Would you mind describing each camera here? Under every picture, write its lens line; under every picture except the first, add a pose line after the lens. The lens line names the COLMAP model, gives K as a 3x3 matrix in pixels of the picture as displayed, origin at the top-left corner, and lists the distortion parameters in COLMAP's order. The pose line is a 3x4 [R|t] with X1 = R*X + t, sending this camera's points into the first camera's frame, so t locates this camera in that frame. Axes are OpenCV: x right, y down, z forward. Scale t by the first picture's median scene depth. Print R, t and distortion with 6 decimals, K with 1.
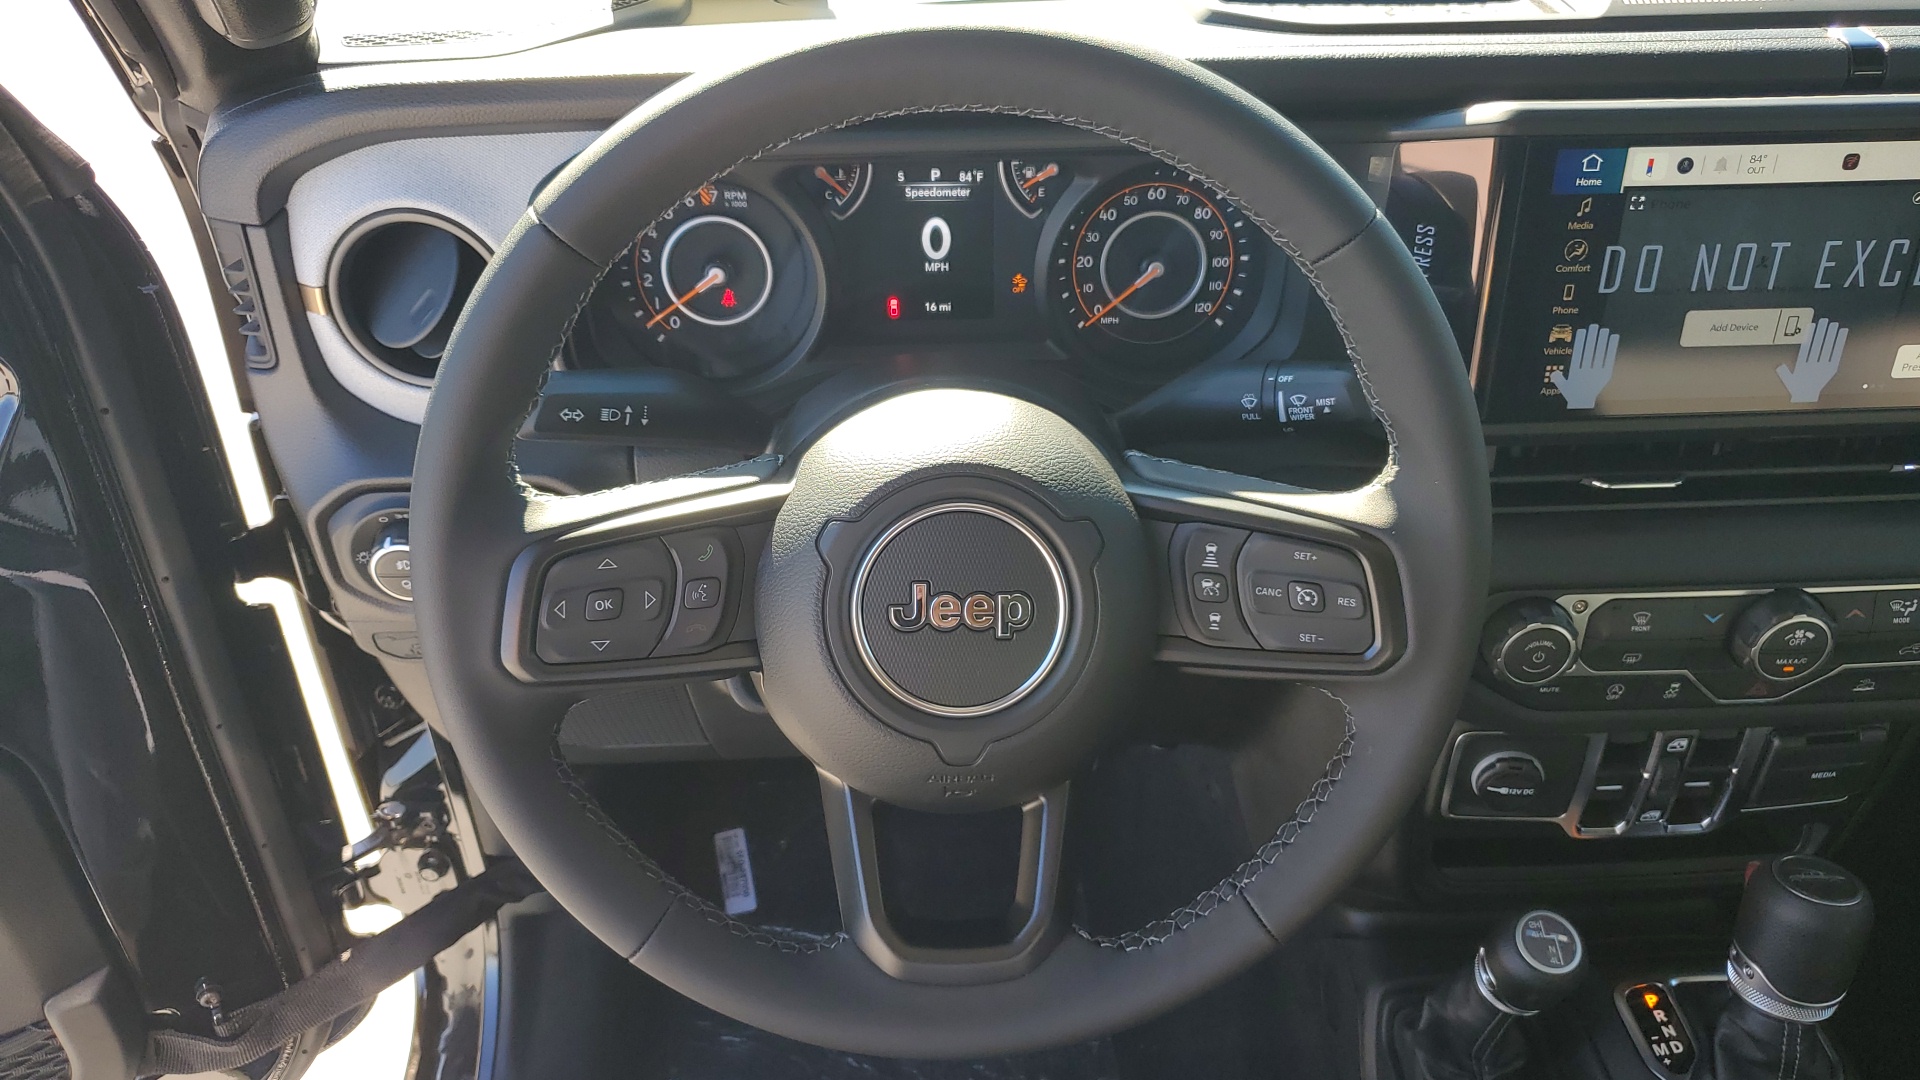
lens RADIAL K [[1474.4, 0, 983.1], [0, 1474.4, 544.2], [0, 0, 1]] dist [0.094230, -0.171777]
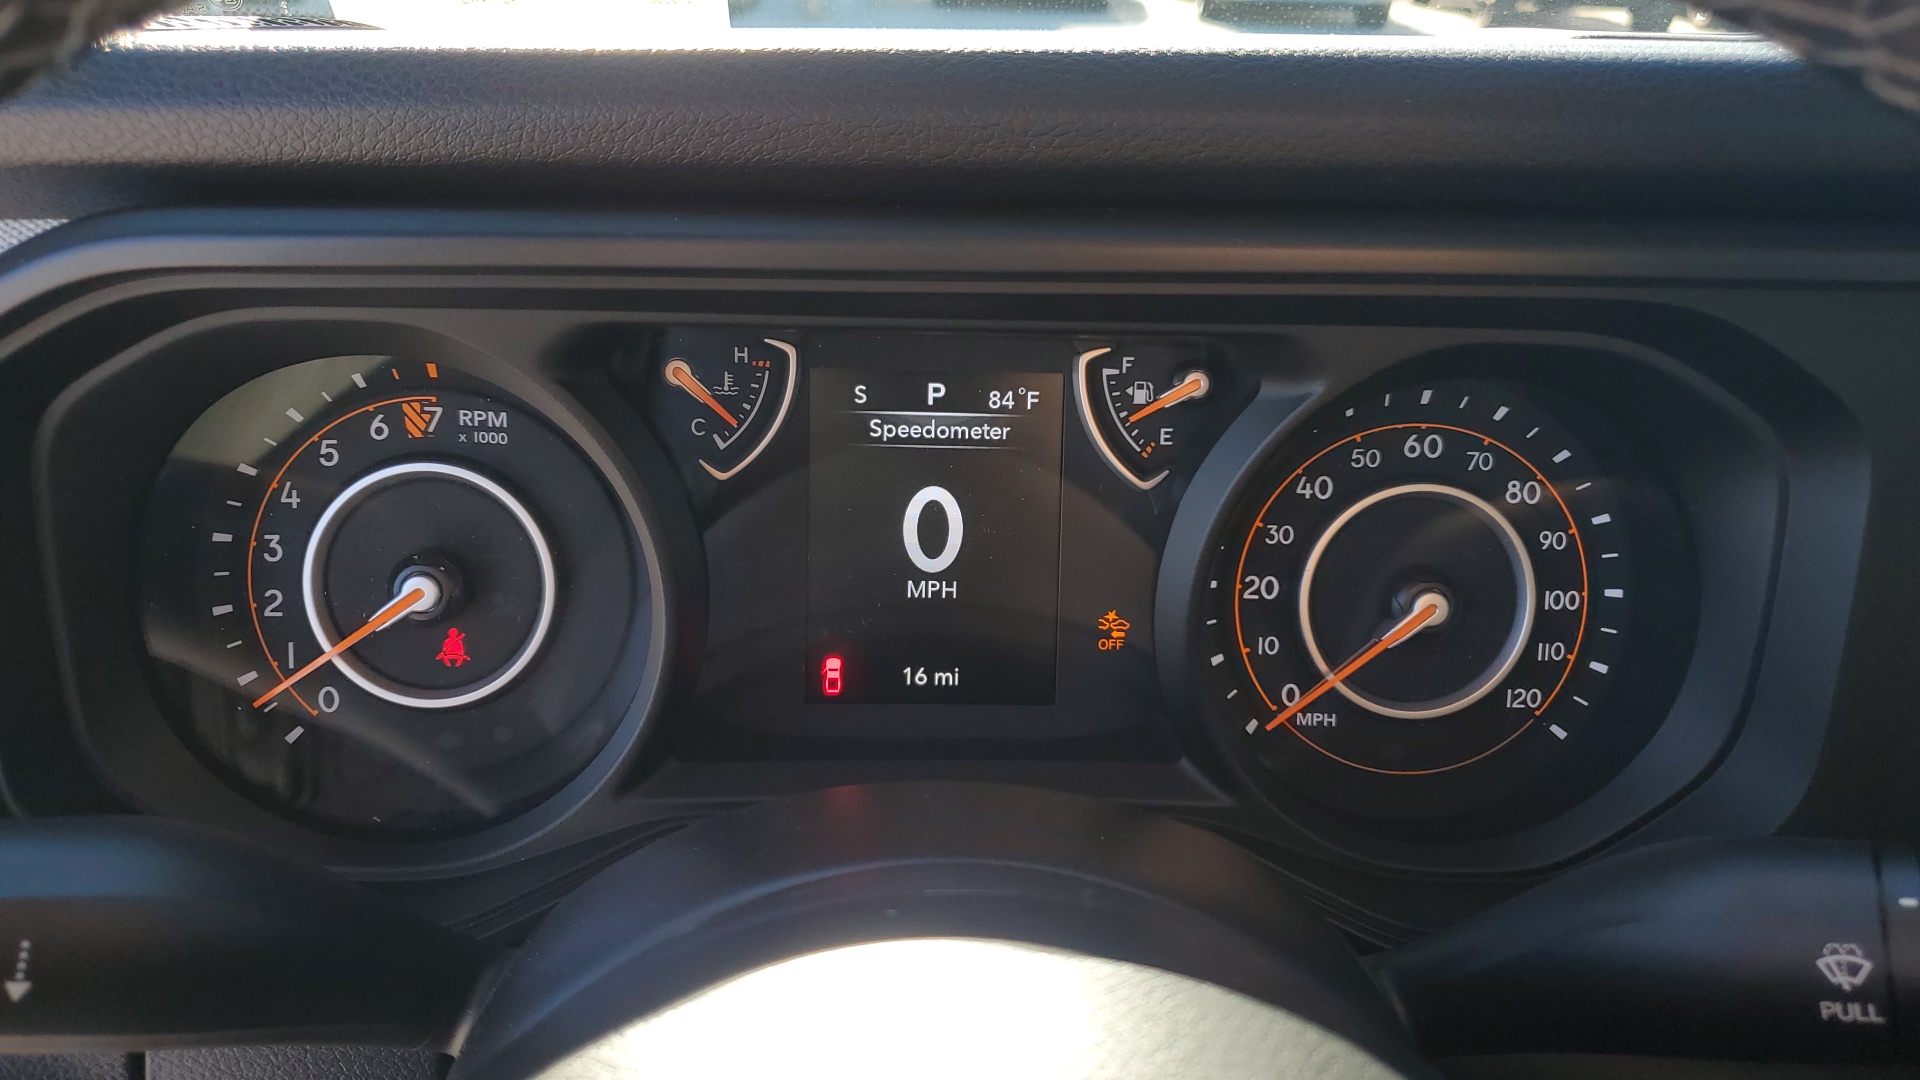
lens RADIAL K [[1474.4, 0, 983.1], [0, 1474.4, 544.2], [0, 0, 1]] dist [0.094230, -0.171777]
pose [[0.999495, 0.029094, 0.012808, -0.022083], [-0.024598, 0.963064, -0.268146, -0.082618], [-0.020136, 0.267696, 0.963293, 0.574322]]
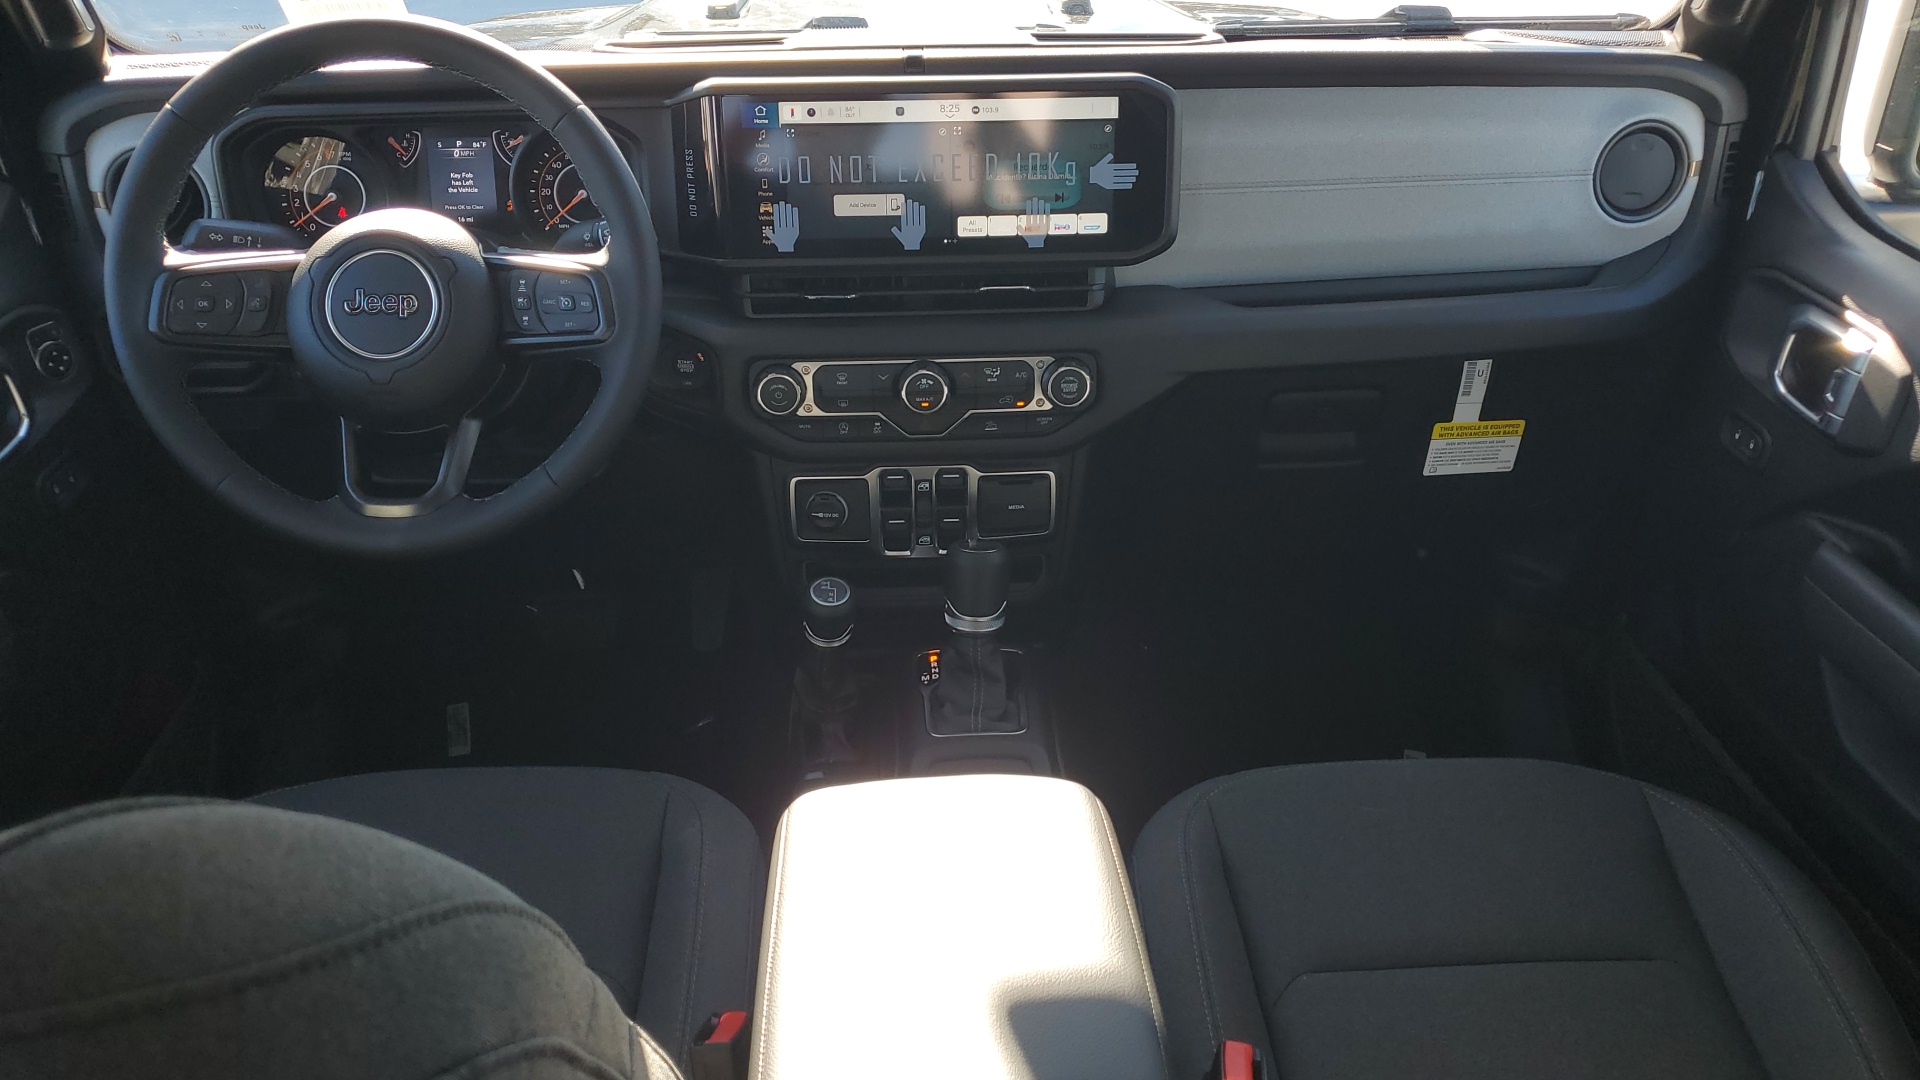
lens RADIAL K [[1472.5, 0, 968.9], [0, 1472.5, 576.8], [0, 0, 1]] dist [0.091923, -0.121879]
pose [[0.999780, -0.005646, -0.020214, 0.612259], [0.002483, 0.988192, -0.153201, 0.540325], [0.020840, 0.153117, 0.987988, -0.675576]]
